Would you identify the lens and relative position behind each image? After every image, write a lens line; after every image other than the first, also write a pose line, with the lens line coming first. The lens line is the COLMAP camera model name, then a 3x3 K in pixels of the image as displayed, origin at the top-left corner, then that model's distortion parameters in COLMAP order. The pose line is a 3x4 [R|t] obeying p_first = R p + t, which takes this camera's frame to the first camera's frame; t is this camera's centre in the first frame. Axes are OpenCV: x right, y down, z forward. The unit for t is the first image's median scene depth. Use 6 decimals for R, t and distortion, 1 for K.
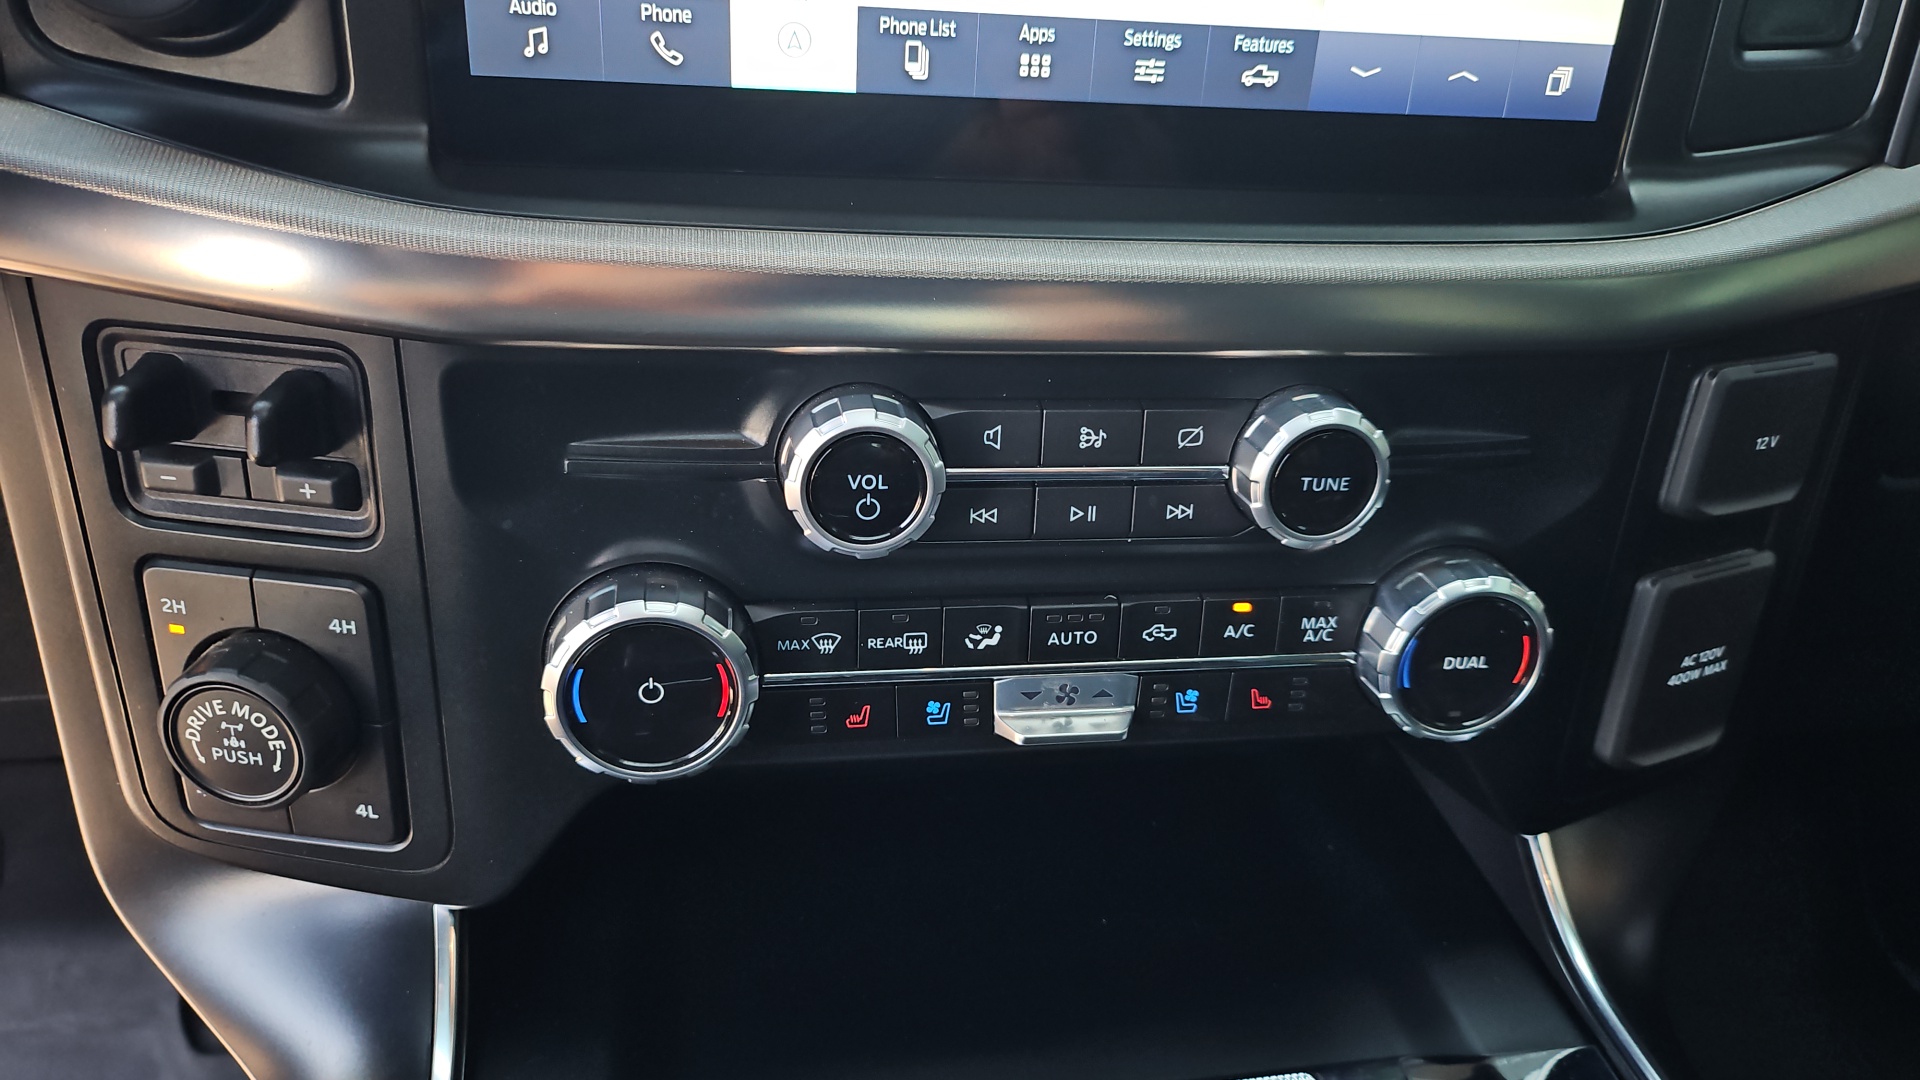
lens RADIAL K [[1289.8, 0, 951.6], [0, 1289.8, 540.0], [0, 0, 1]] dist [0.018225, -0.002420]
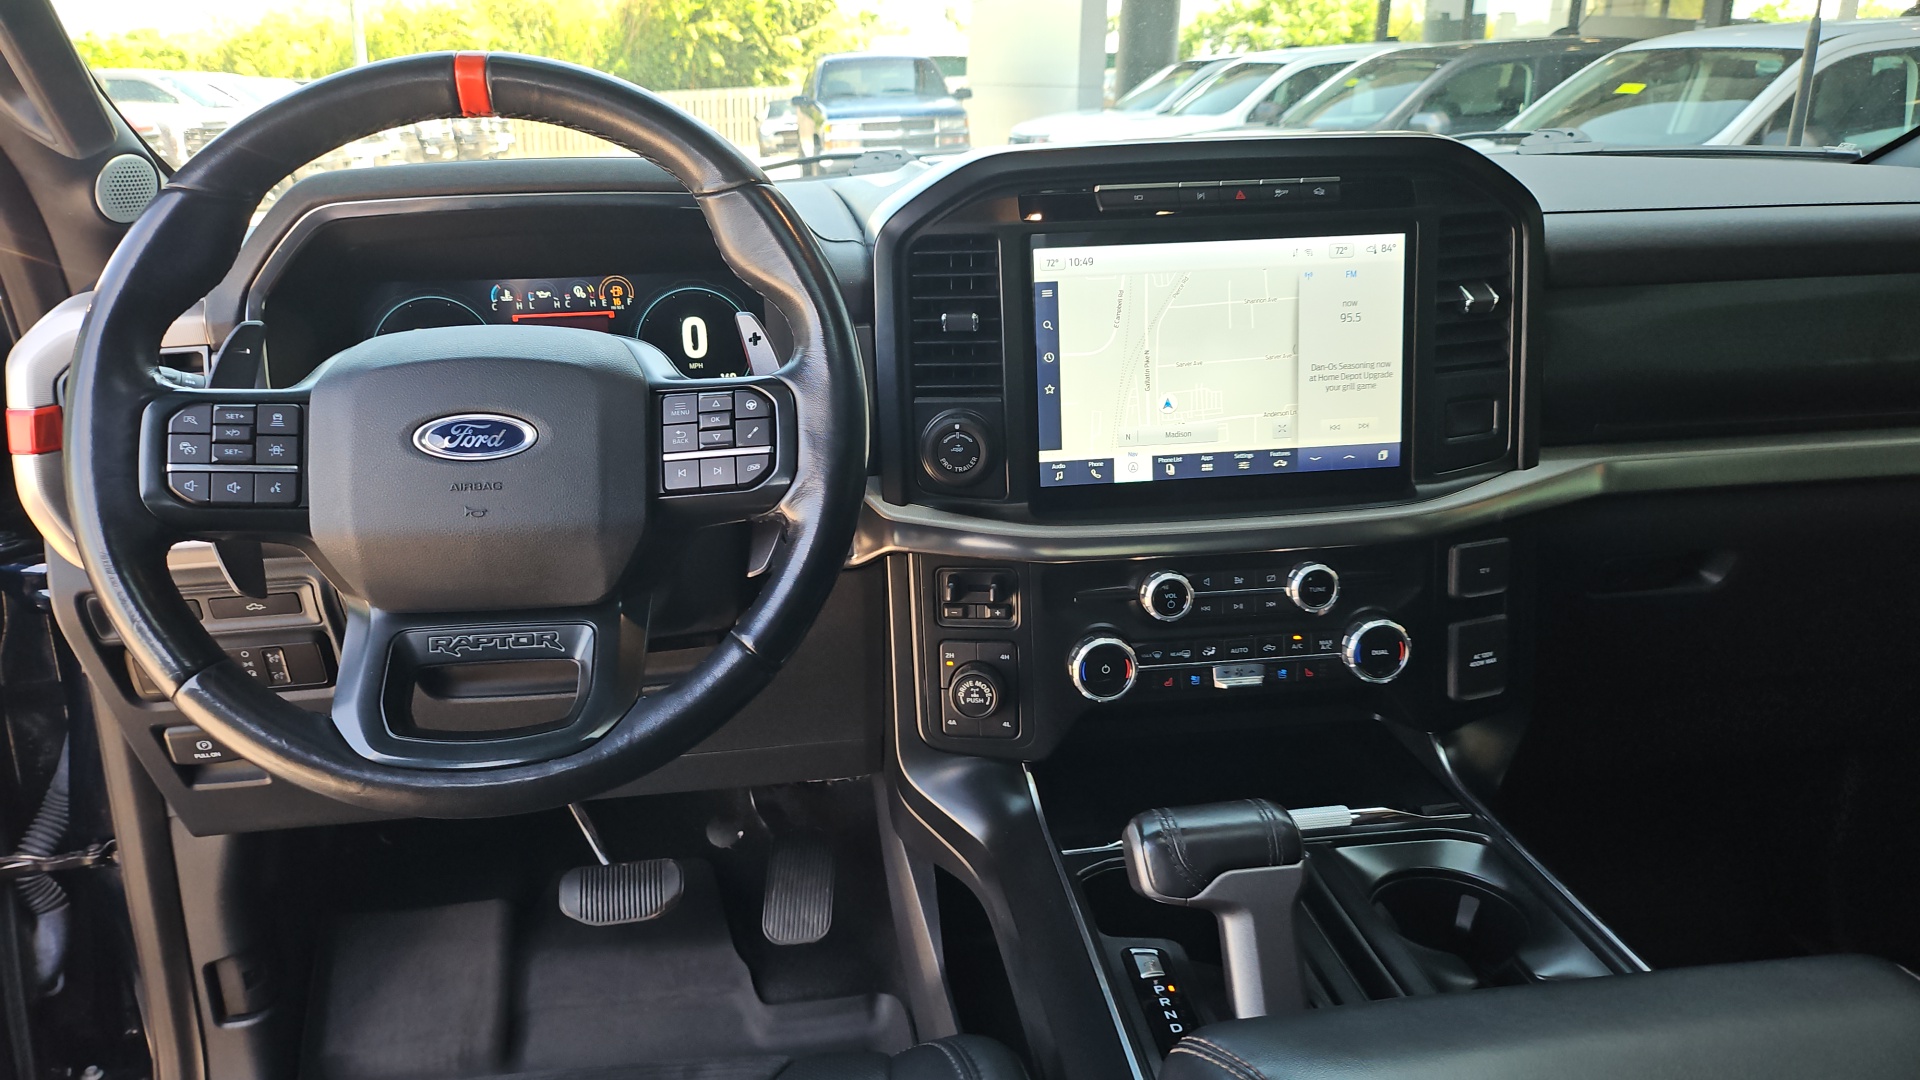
lens RADIAL K [[1289.1, 0, 956.8], [0, 1289.1, 543.3], [0, 0, 1]] dist [0.018638, -0.002953]
pose [[0.993801, -0.081446, -0.075668, -0.311445], [0.061970, 0.970934, -0.231186, 0.491543], [0.092298, 0.225063, 0.969963, -2.018722]]
